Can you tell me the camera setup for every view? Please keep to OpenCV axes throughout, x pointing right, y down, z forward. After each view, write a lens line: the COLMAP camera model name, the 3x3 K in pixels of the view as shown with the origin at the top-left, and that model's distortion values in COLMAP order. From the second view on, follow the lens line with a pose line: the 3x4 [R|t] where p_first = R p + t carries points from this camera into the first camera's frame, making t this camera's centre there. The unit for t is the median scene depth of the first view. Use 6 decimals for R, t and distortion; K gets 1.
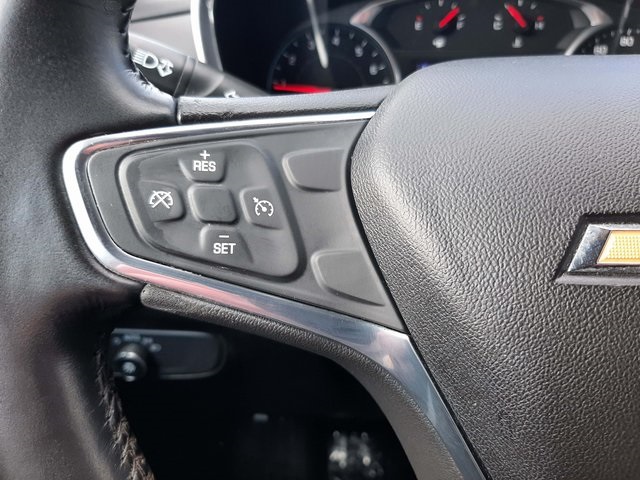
lens RADIAL K [[555.3, 0, 351.6], [0, 555.3, 240.9], [0, 0, 1]] dist [0.005534, -0.090460]
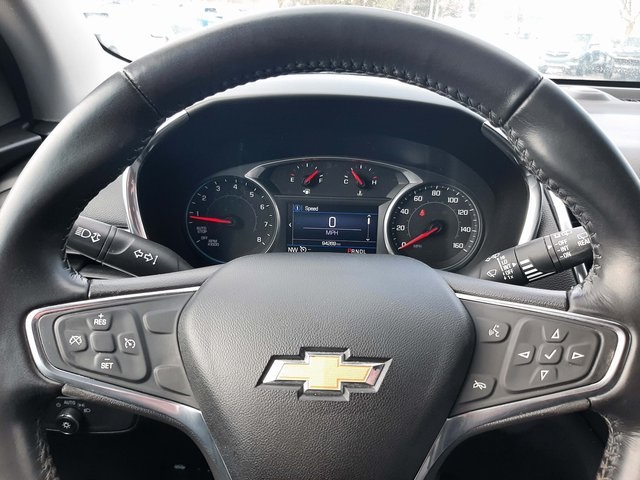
lens RADIAL K [[518.1, 0, 338.2], [0, 518.1, 239.2], [0, 0, 1]] dist [0.010987, -0.054517]
pose [[0.997814, 0.023573, 0.061740, 0.448110], [-0.016153, 0.992877, -0.118040, -0.220153], [-0.064083, 0.116785, 0.991088, -0.887201]]
